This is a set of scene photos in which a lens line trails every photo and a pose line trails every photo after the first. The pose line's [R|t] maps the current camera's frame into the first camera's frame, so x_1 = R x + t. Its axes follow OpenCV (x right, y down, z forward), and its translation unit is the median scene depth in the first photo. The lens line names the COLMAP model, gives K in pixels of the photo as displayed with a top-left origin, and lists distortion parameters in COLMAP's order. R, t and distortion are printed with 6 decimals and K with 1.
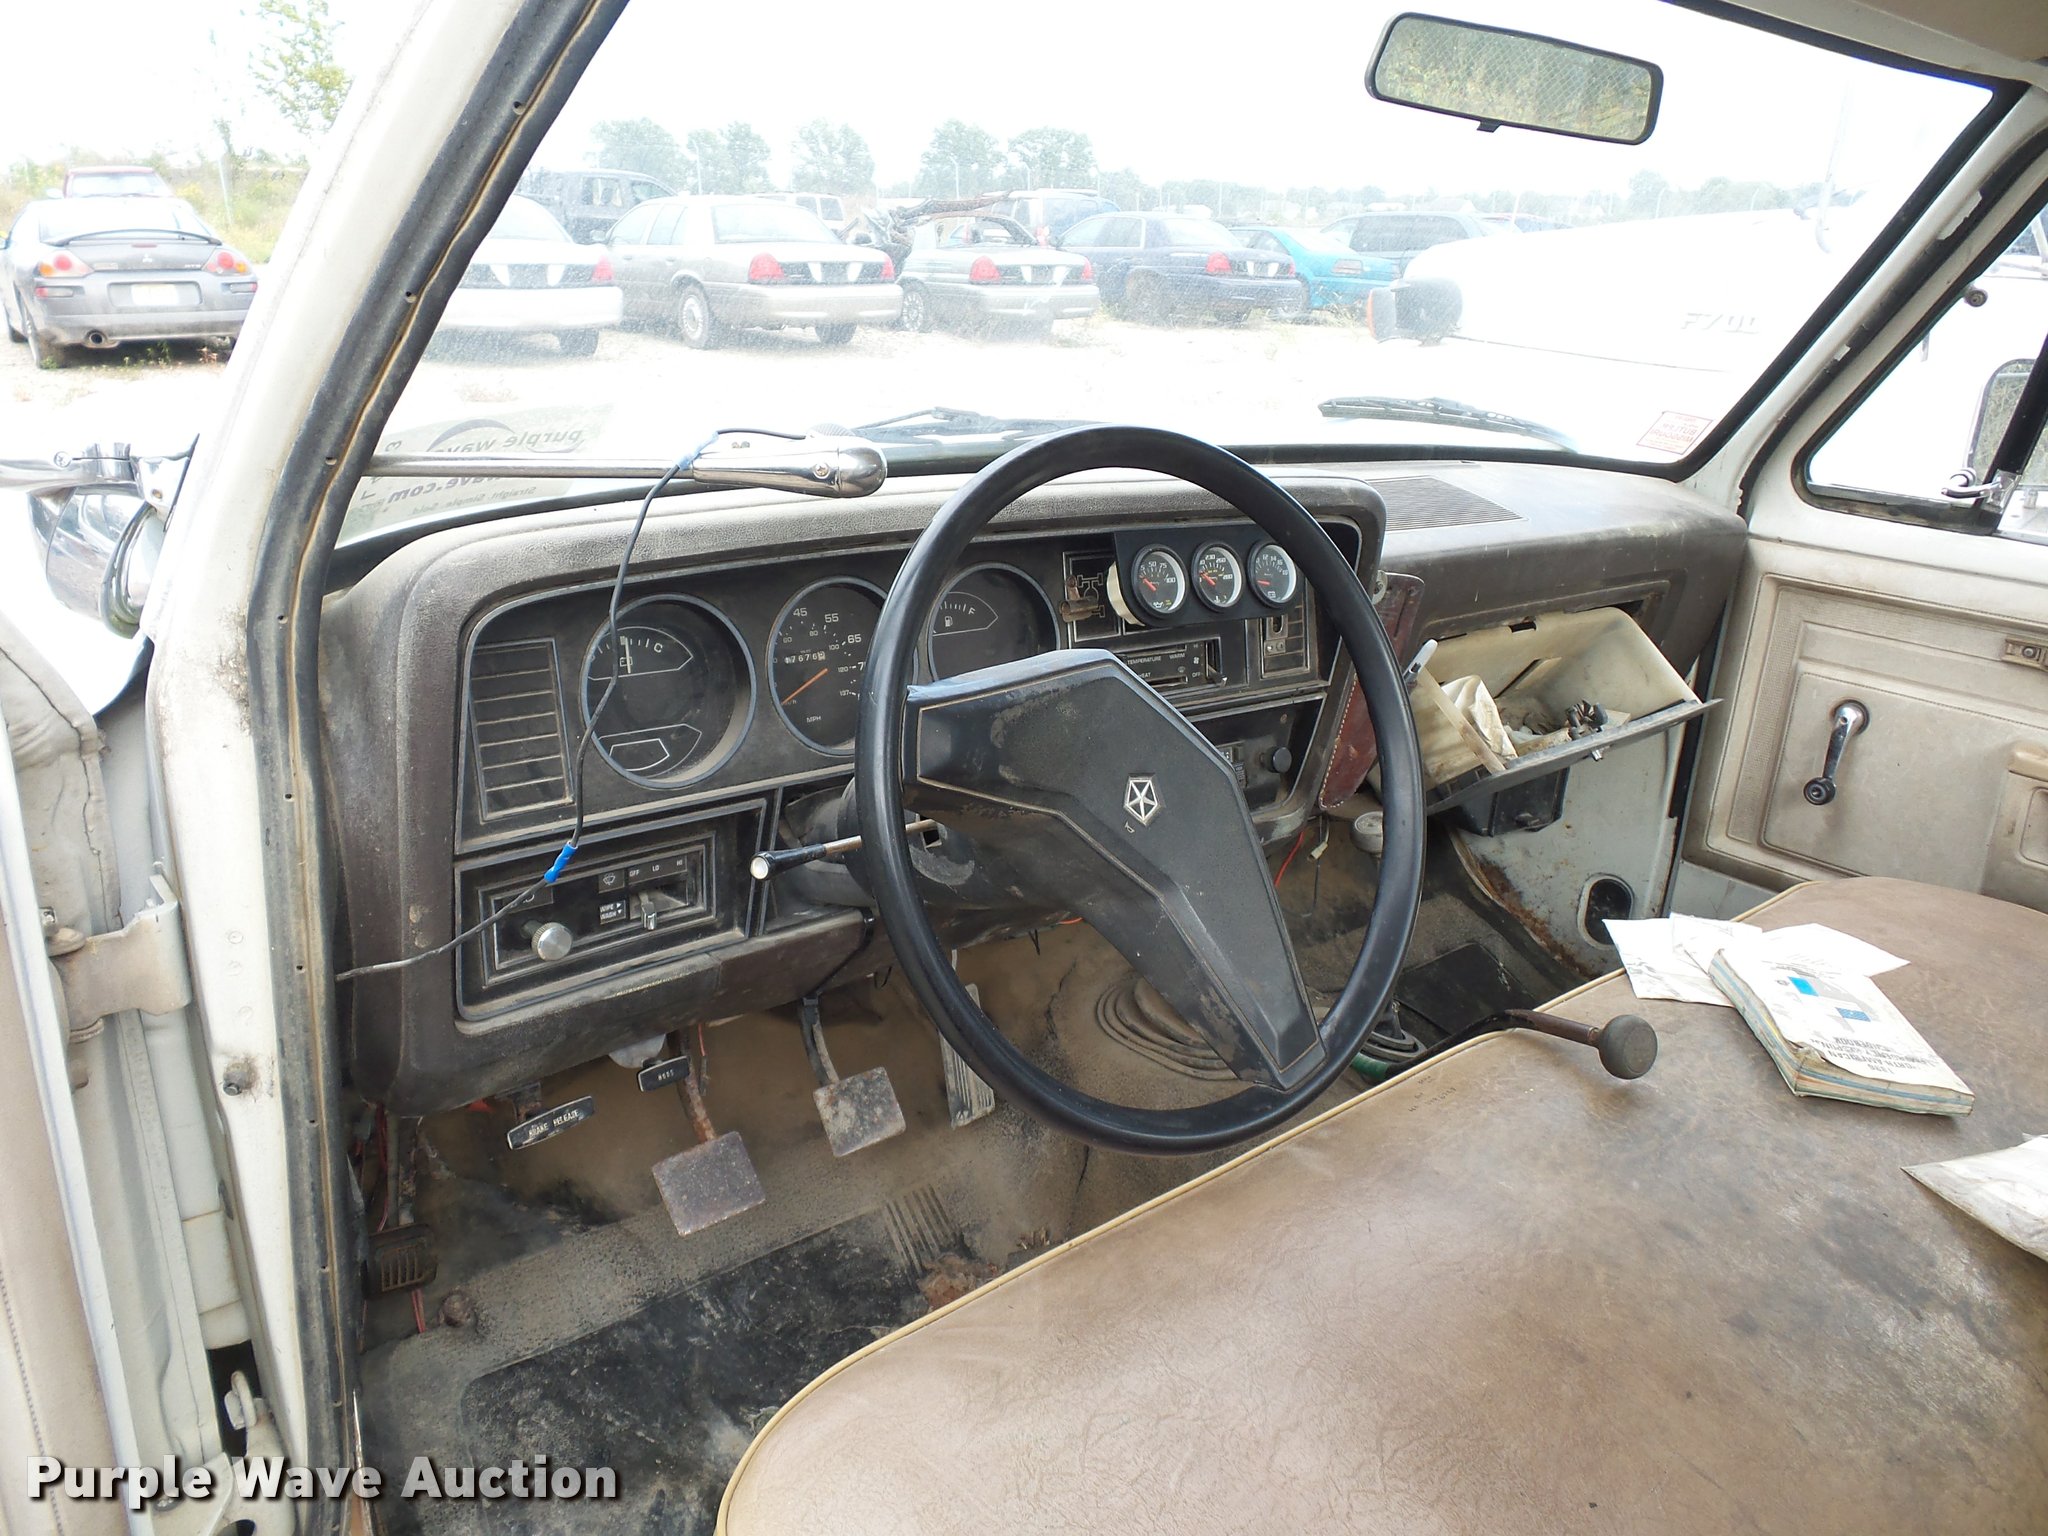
lens RADIAL K [[1494.1, 0, 987.7], [0, 1494.1, 755.5], [0, 0, 1]] dist [-0.026092, -0.001180]
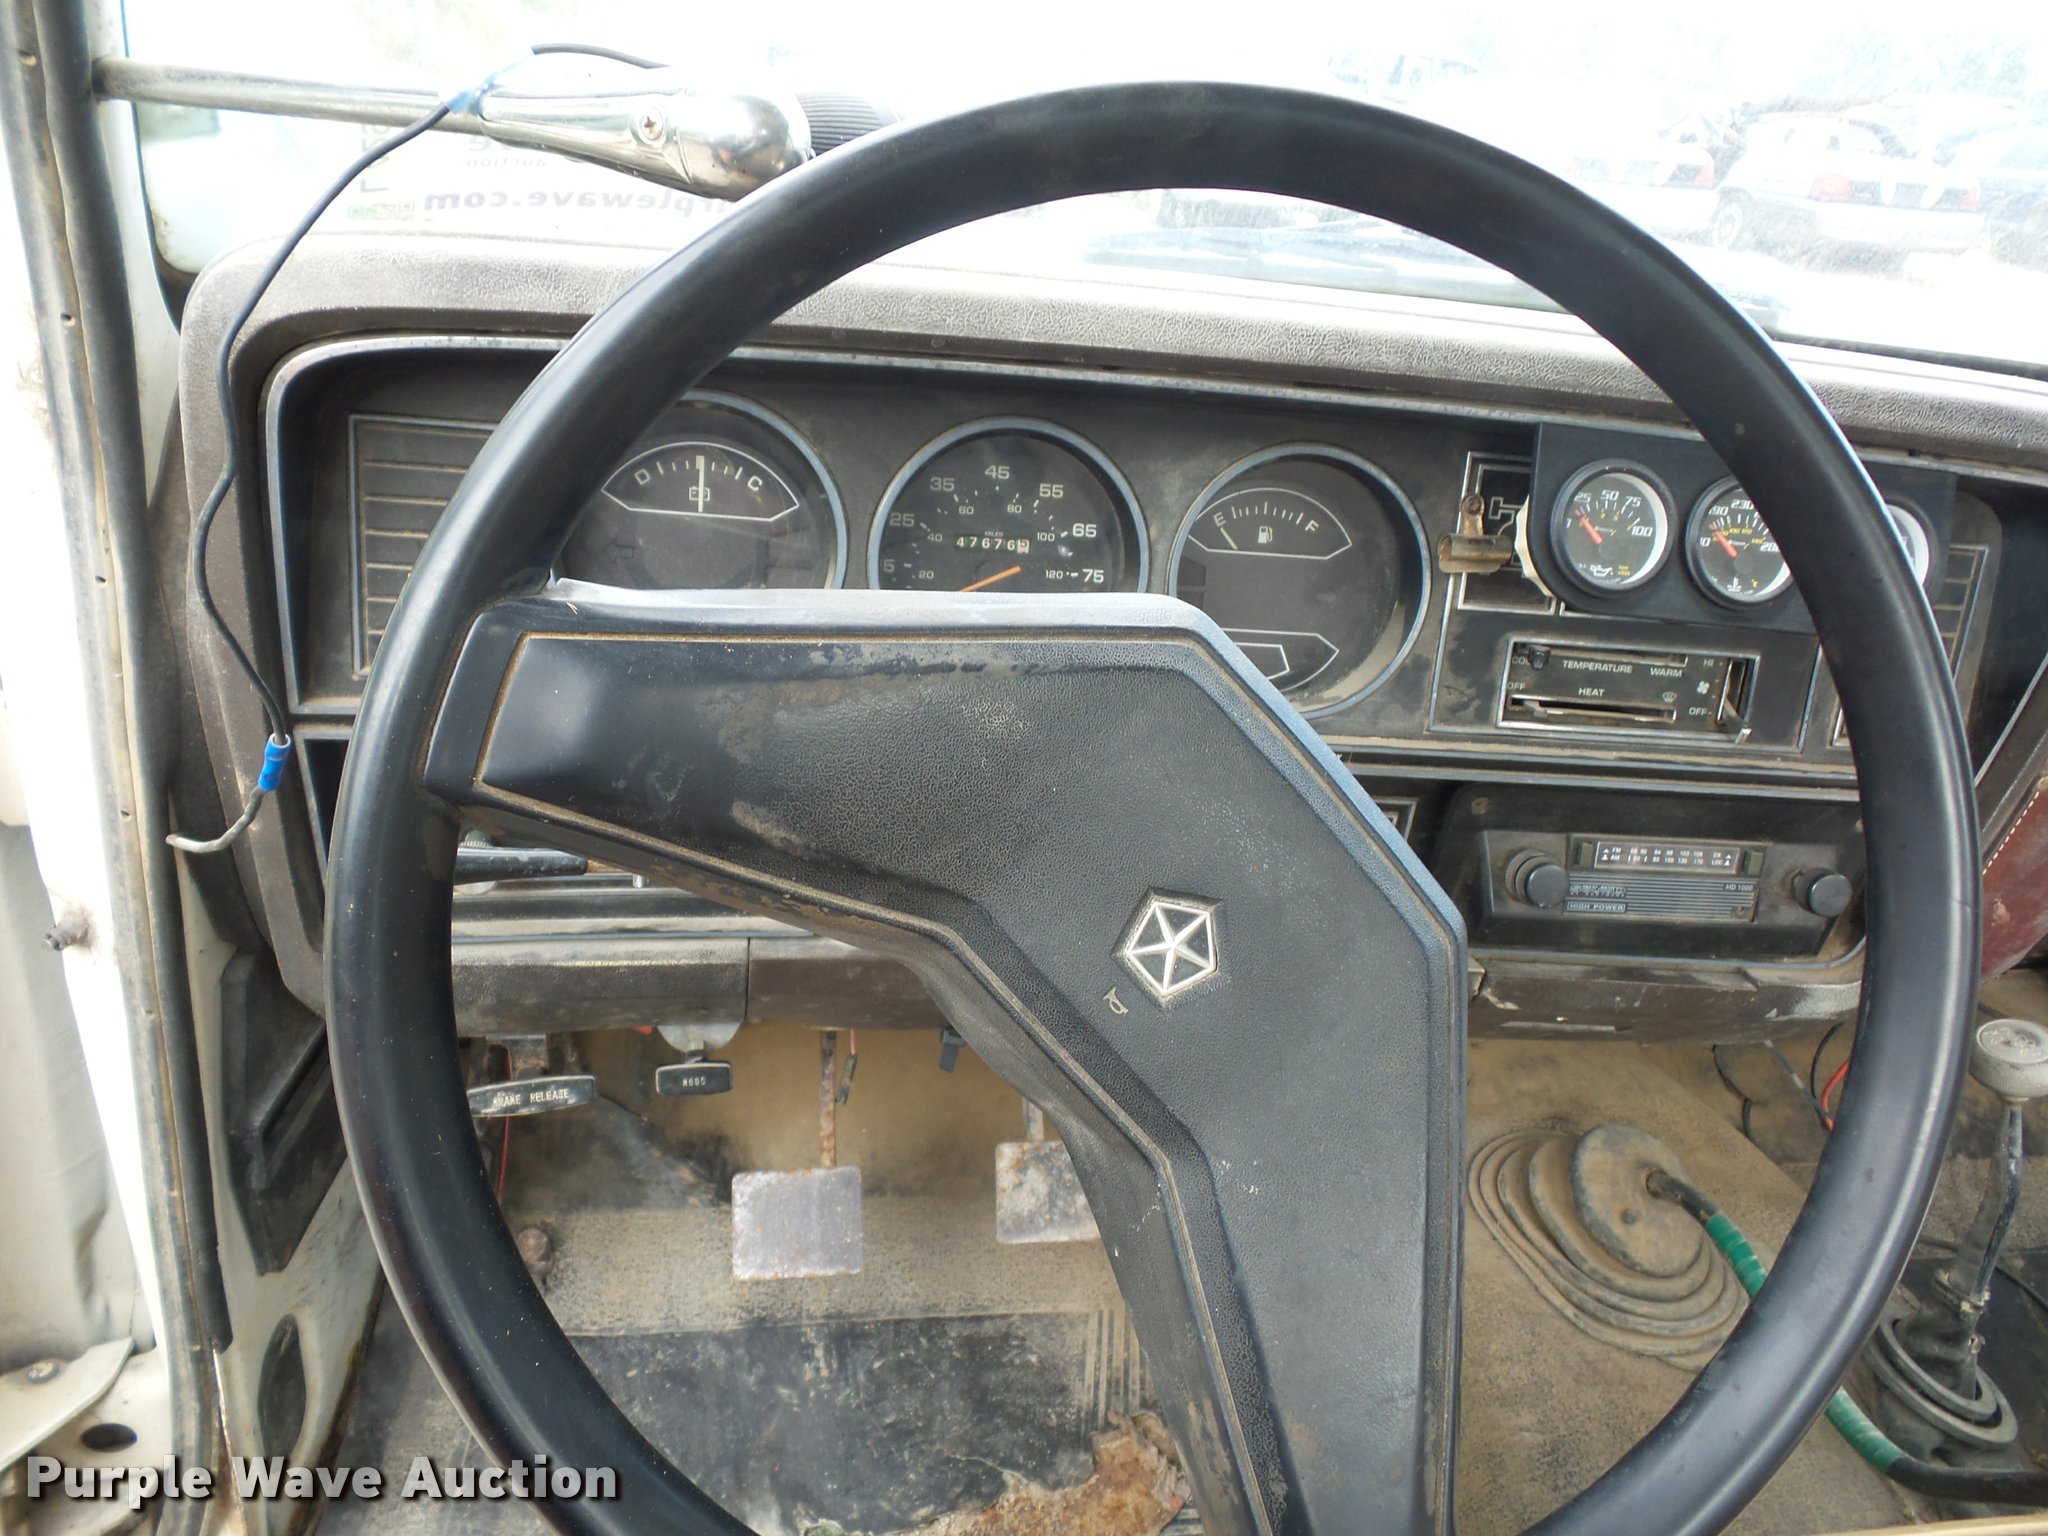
lens RADIAL K [[1471.2, 0, 994.8], [0, 1471.2, 766.3], [0, 0, 1]] dist [-0.006663, -0.003534]
pose [[0.869572, 0.248827, -0.426531, 0.156173], [-0.218351, 0.968485, 0.119836, -0.043962], [0.442907, -0.011073, 0.896499, 0.387976]]
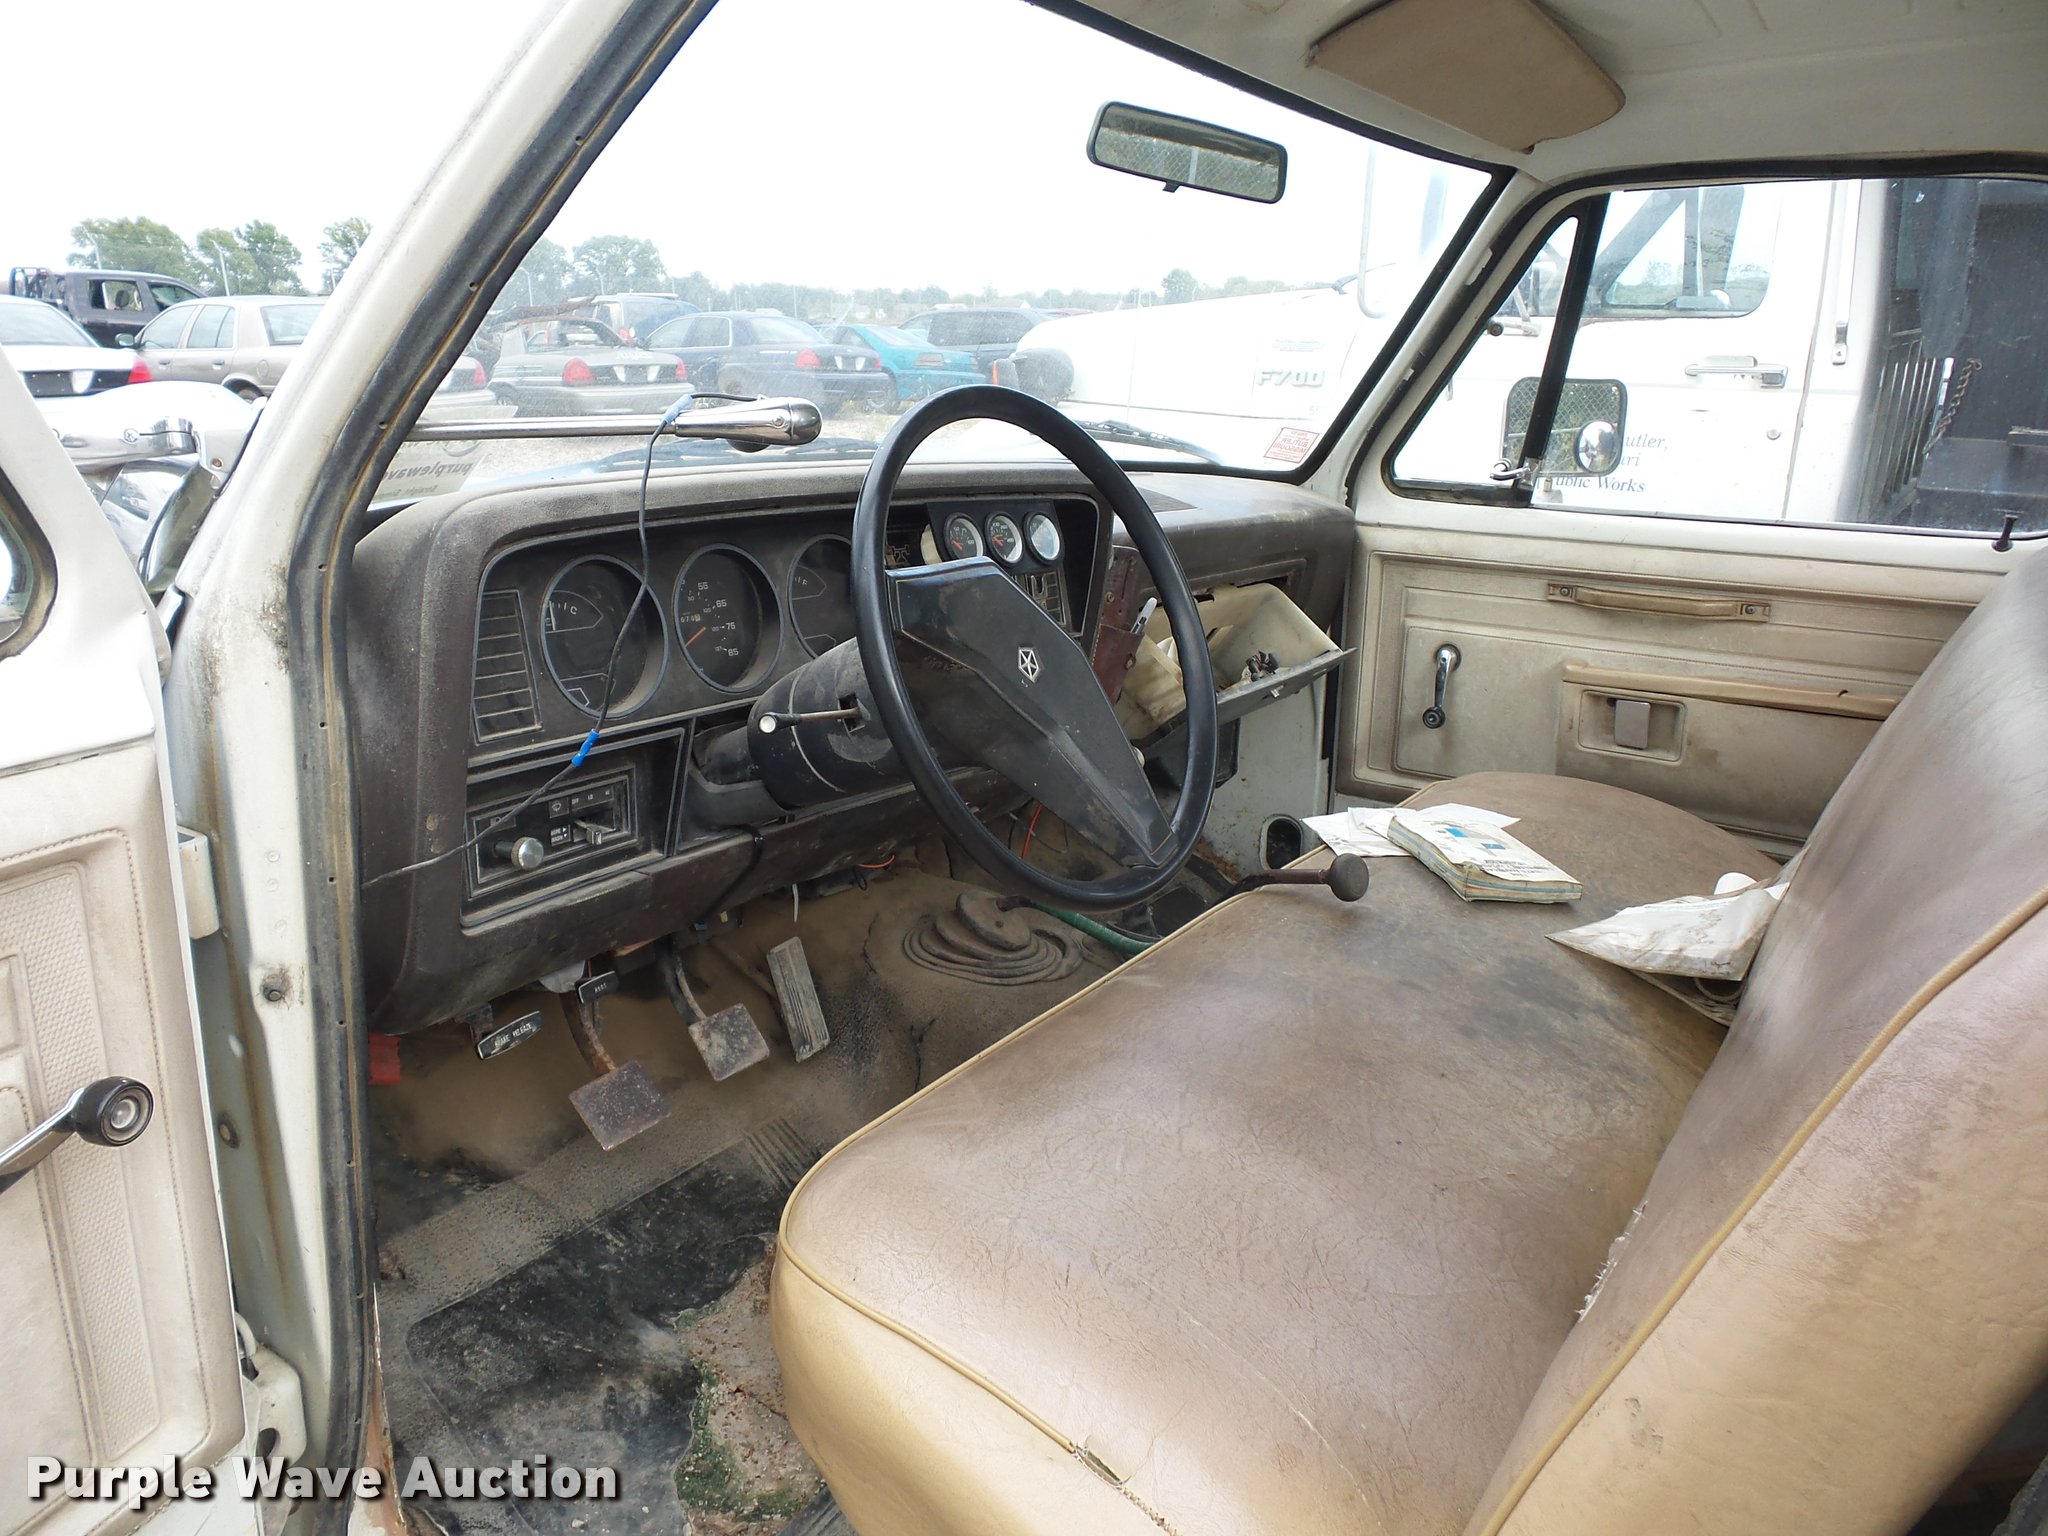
lens RADIAL K [[1528.5, 0, 1024.0], [0, 1528.5, 768.0], [0, 0, 1]] dist [-0.058525, 0.000321]
pose [[0.954497, -0.094454, 0.282869, -0.196968], [0.112297, 0.992538, -0.047506, 0.124507], [-0.276271, 0.077109, 0.957981, -0.195864]]
